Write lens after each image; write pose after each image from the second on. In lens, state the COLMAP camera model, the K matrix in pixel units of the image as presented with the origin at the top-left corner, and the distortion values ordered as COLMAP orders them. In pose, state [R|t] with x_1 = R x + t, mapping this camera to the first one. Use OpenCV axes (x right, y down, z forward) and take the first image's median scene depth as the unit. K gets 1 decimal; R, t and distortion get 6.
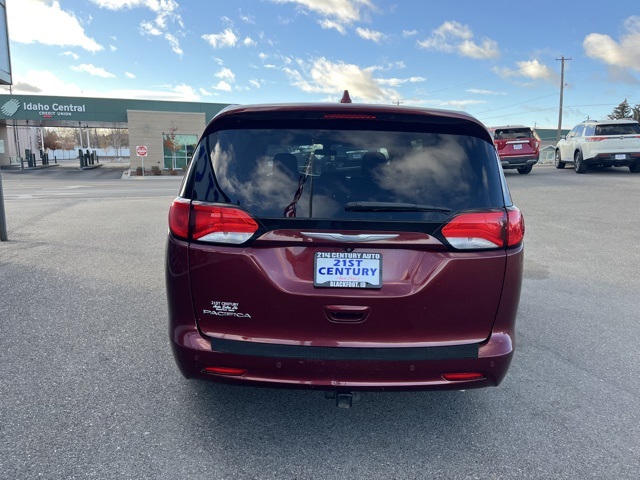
lens RADIAL K [[483.1, 0, 303.4], [0, 483.1, 240.3], [0, 0, 1]] dist [0.071283, -0.092715]
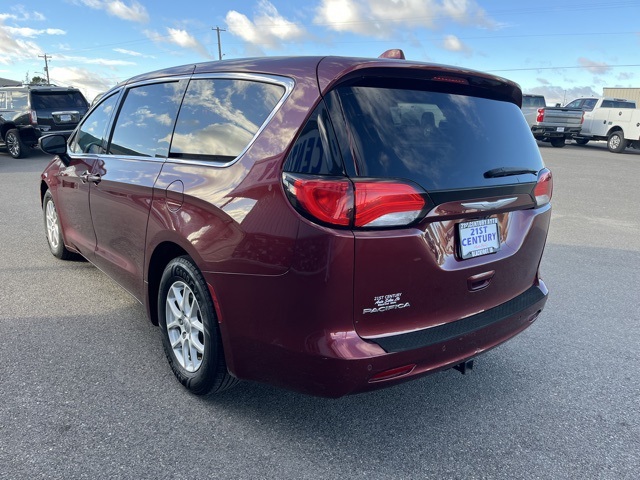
lens RADIAL K [[484.3, 0, 306.1], [0, 484.3, 244.7], [0, 0, 1]] dist [0.063233, -0.084645]
pose [[0.780822, -0.139476, 0.608985, -0.777223], [0.093379, 0.989866, 0.106981, -0.063158], [-0.617735, -0.026666, 0.785934, 0.422676]]
